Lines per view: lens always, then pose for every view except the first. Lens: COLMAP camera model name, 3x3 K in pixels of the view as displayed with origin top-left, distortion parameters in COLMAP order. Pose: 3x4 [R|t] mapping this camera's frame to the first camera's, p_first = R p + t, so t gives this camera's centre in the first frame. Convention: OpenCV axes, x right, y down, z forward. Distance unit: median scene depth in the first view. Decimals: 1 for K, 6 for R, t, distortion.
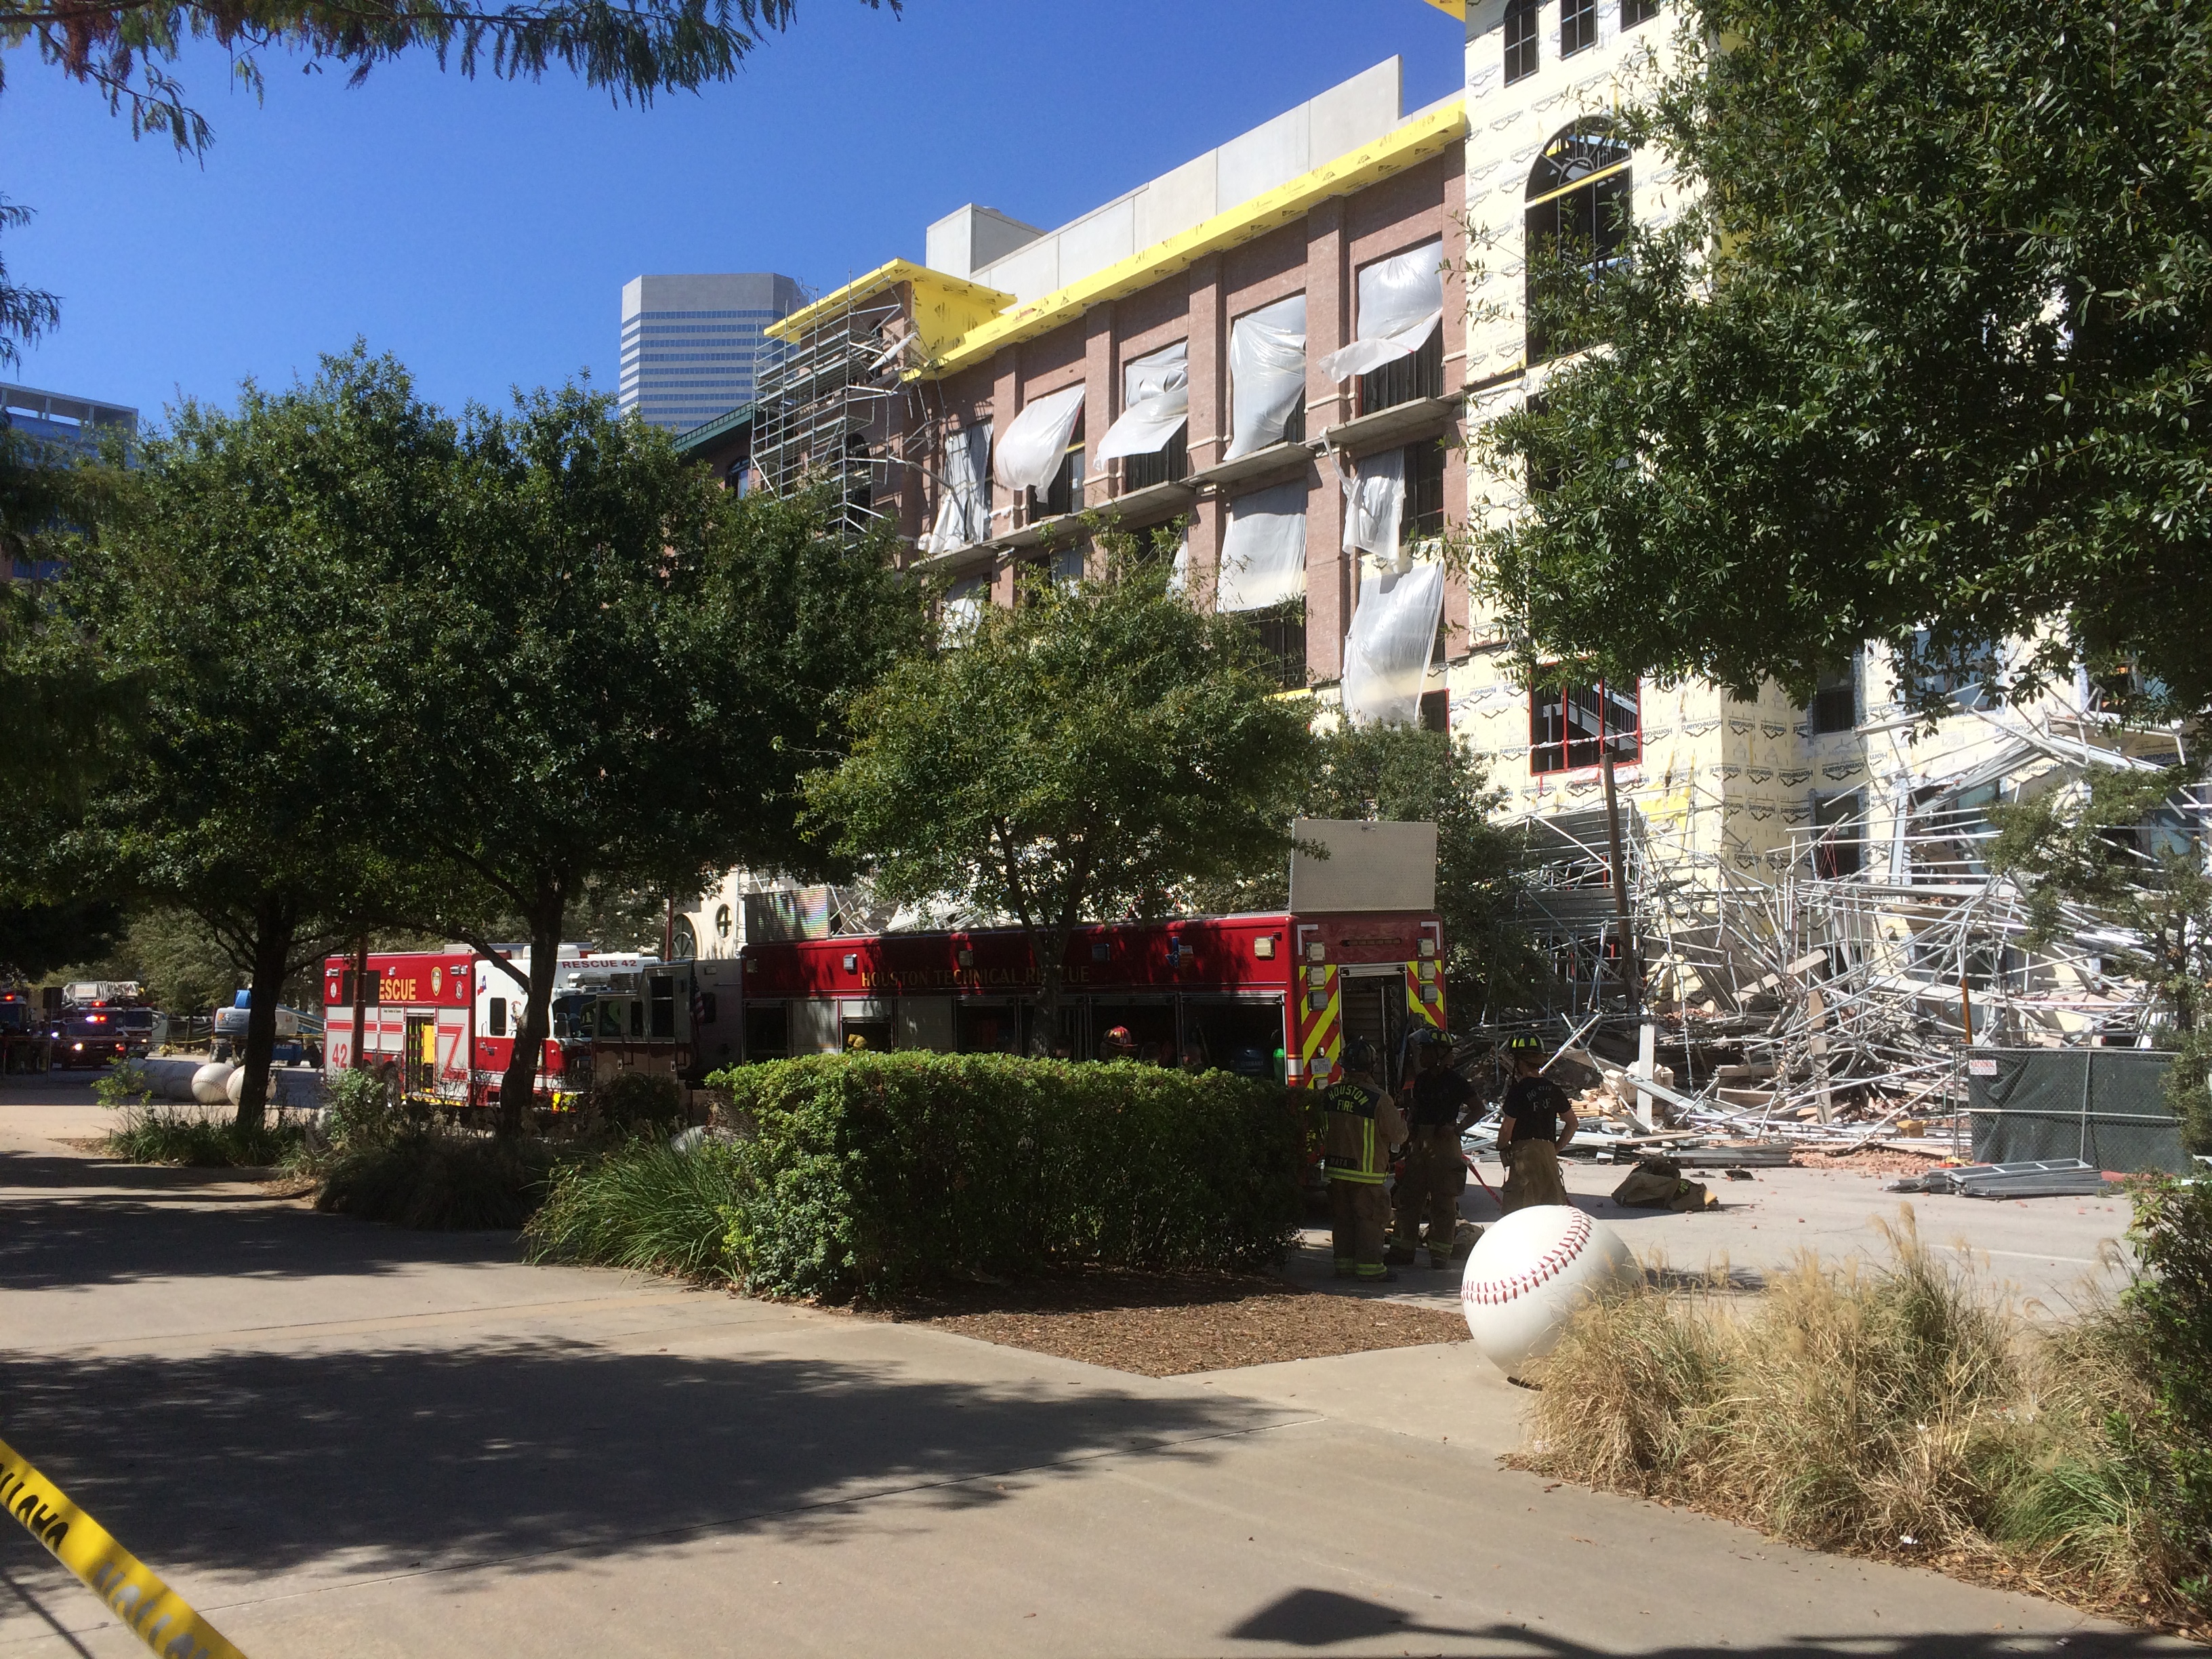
lens RADIAL K [[1884.3, 0, 1105.5], [0, 1884.3, 831.9], [0, 0, 1]] dist [0.052209, -0.086400]
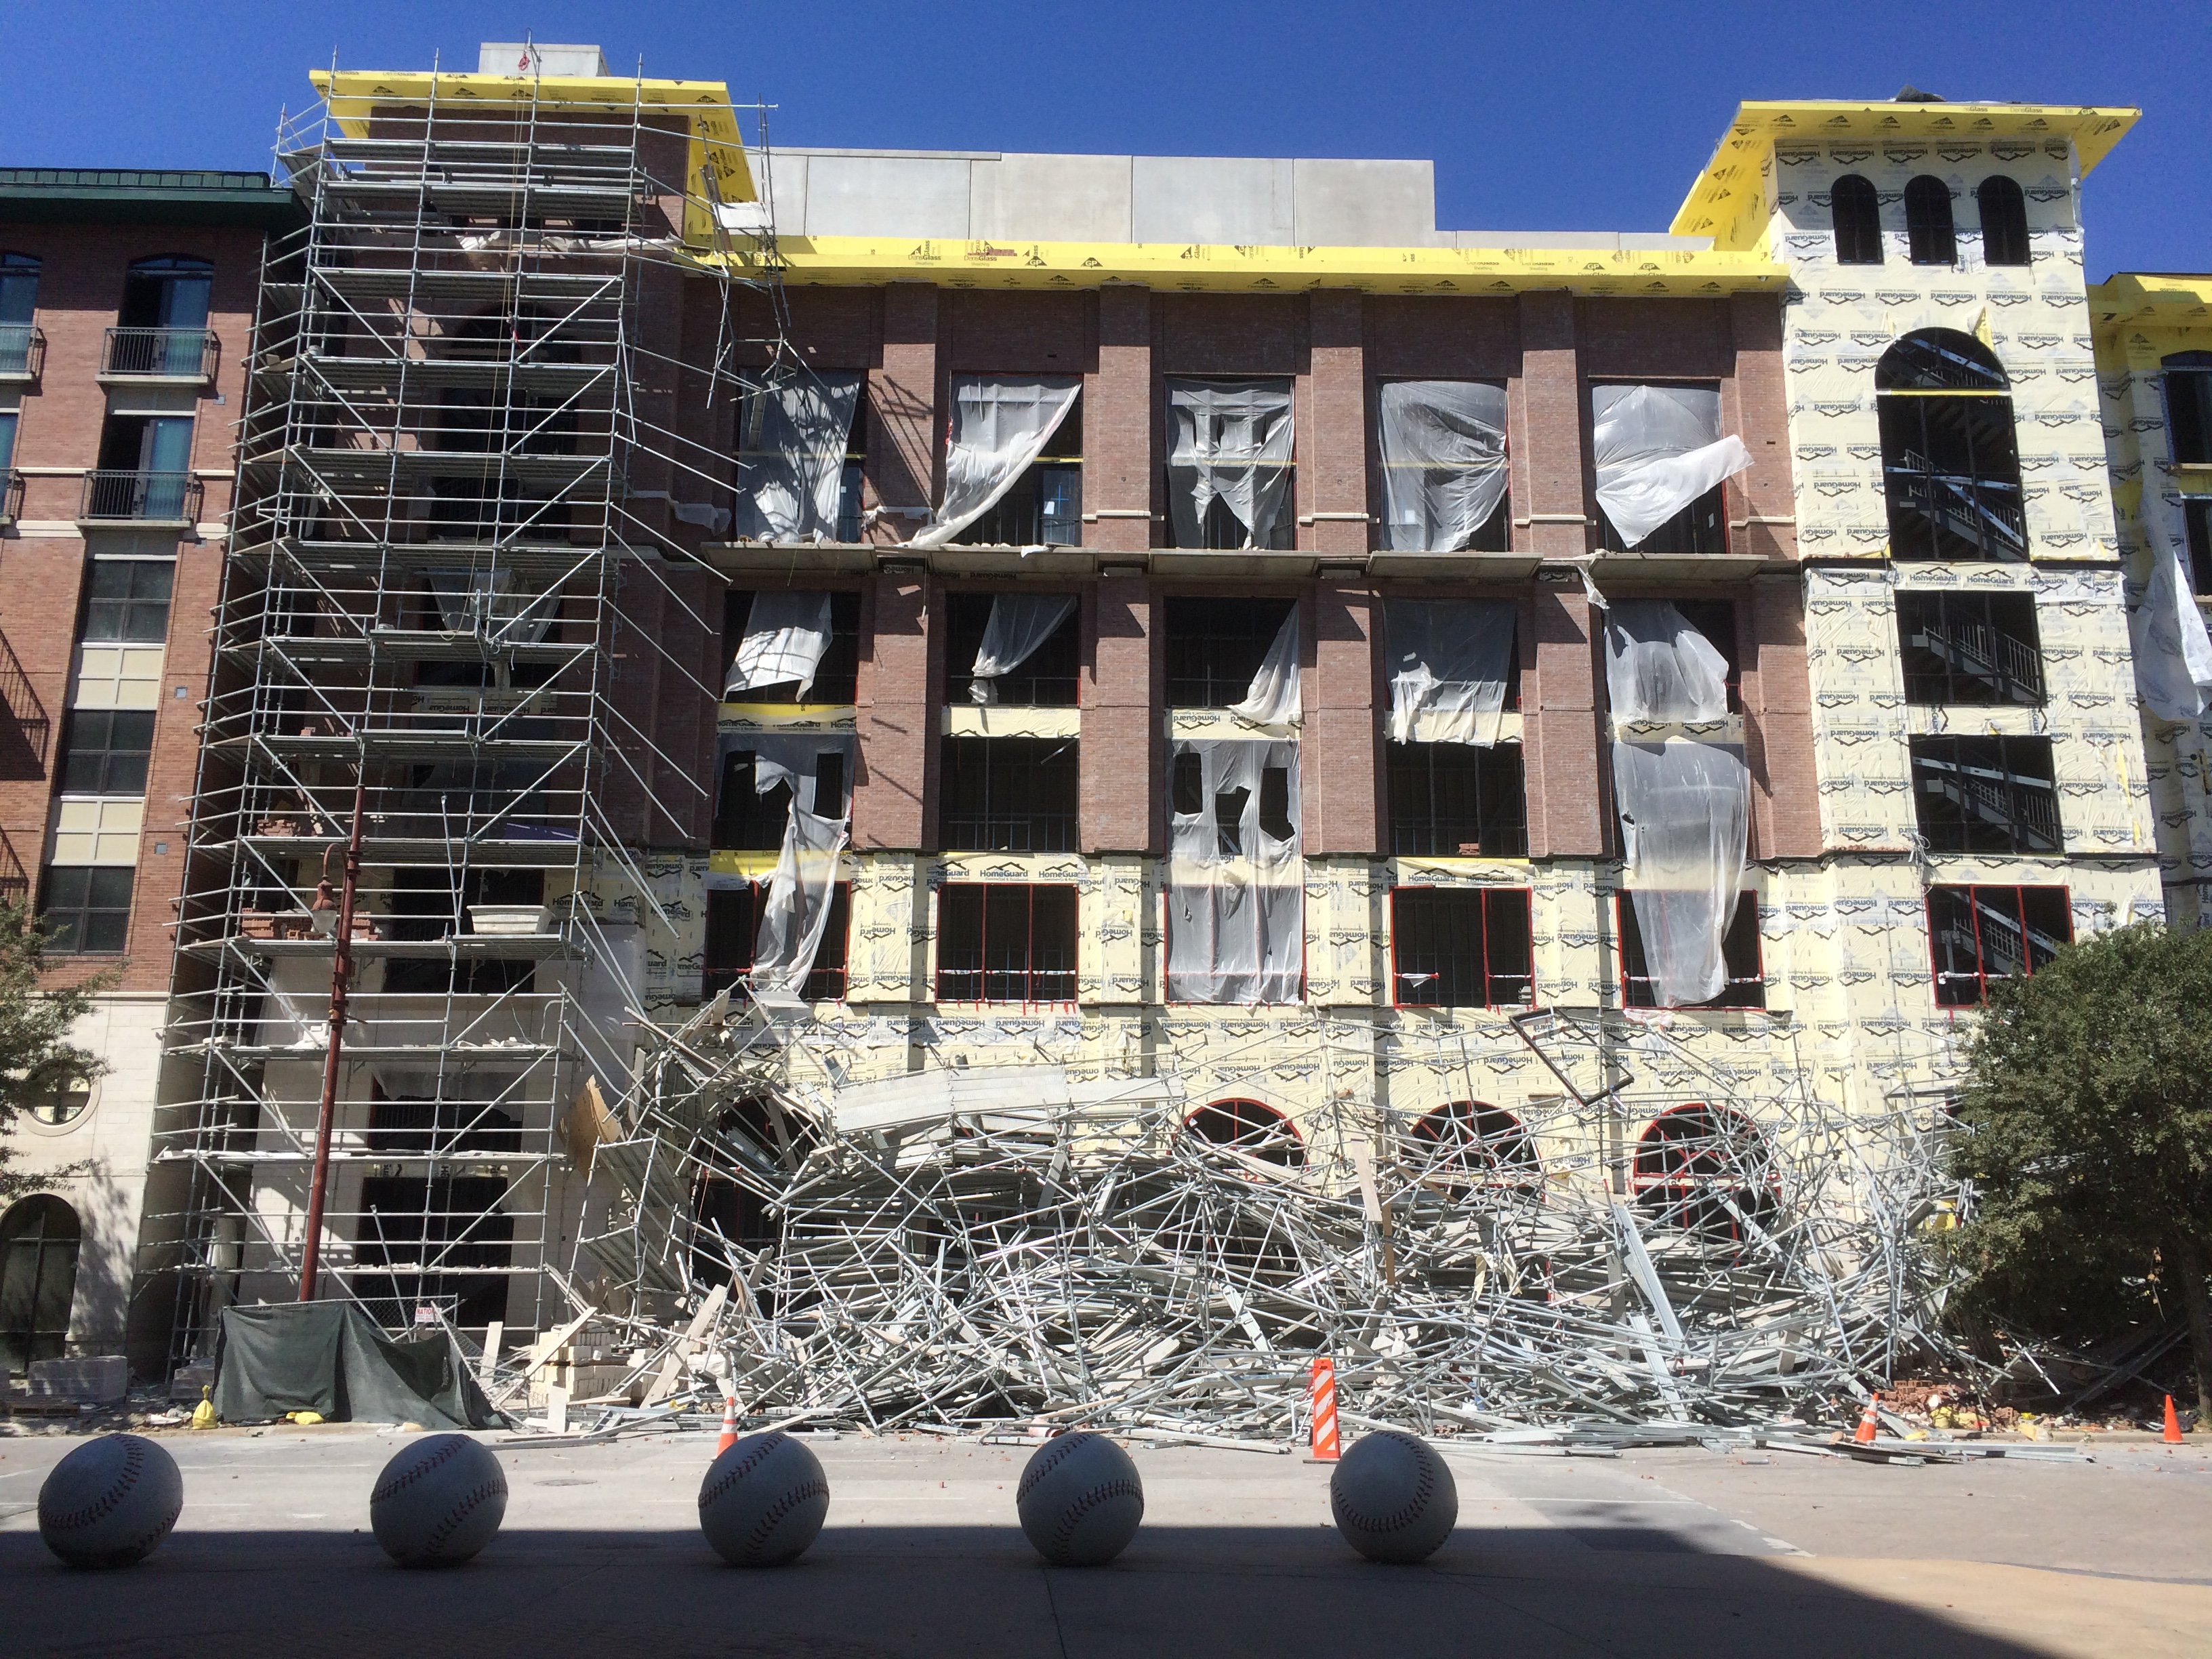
lens RADIAL K [[1884.3, 0, 1087.1], [0, 1884.3, 824.3], [0, 0, 1]] dist [0.052209, -0.086400]
pose [[0.633727, 0.187579, 0.750469, -0.676136], [-0.086536, 0.981255, -0.172190, 0.069558], [-0.768701, 0.044179, 0.638081, 0.711099]]
